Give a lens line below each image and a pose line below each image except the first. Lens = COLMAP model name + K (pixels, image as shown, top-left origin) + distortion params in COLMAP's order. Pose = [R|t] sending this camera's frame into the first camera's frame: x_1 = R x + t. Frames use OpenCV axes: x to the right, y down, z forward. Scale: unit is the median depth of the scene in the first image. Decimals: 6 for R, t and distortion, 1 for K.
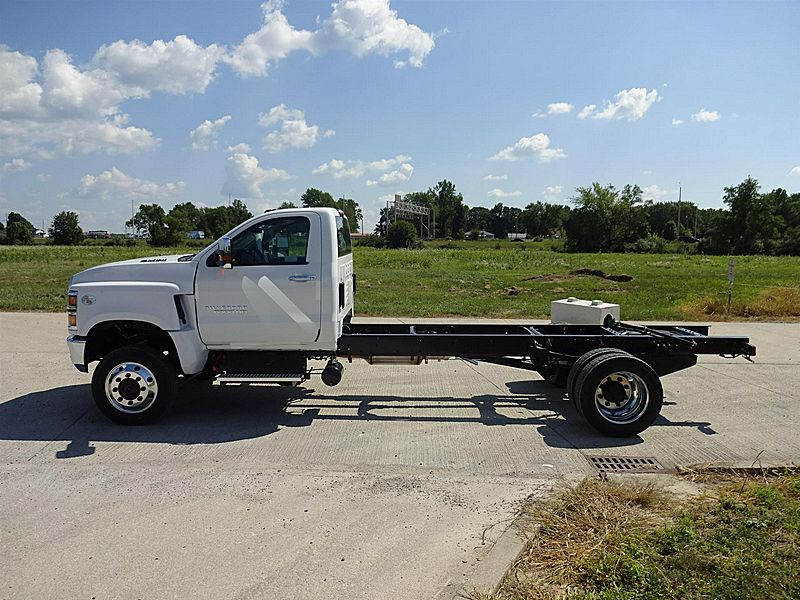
lens RADIAL K [[634.1, 0, 403.3], [0, 634.1, 298.5], [0, 0, 1]] dist [0.030835, -0.020484]
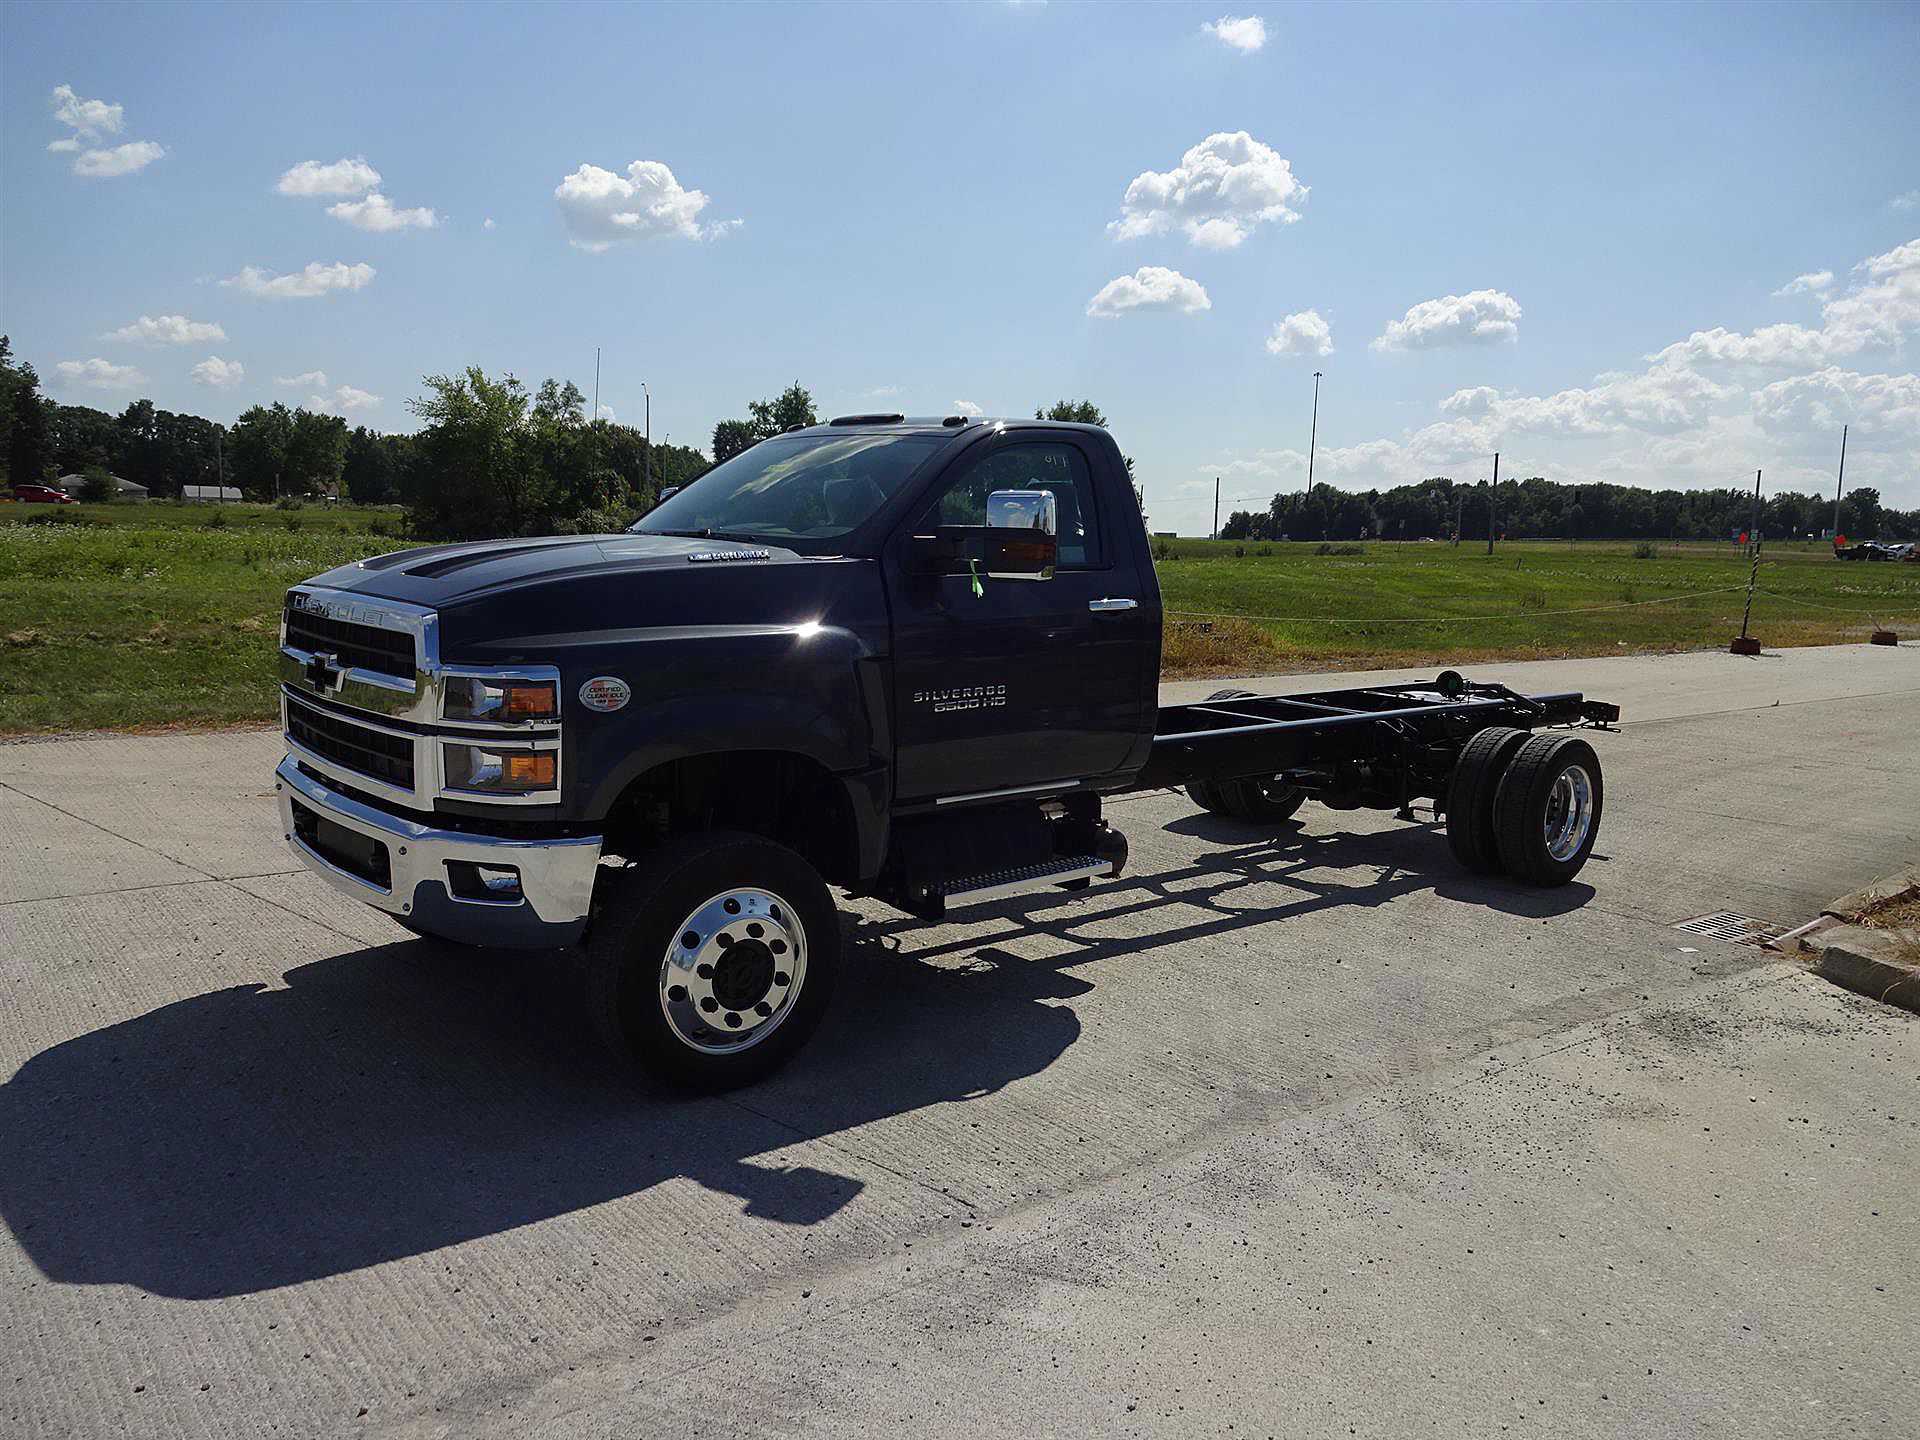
lens RADIAL K [[1521.9, 0, 956.1], [0, 1521.9, 710.0], [0, 0, 1]] dist [0.030835, -0.020484]
pose [[0.761529, -0.064285, 0.644934, -0.178410], [0.039669, 0.997826, 0.052619, -0.003730], [-0.646915, -0.014487, 0.762424, 0.076055]]
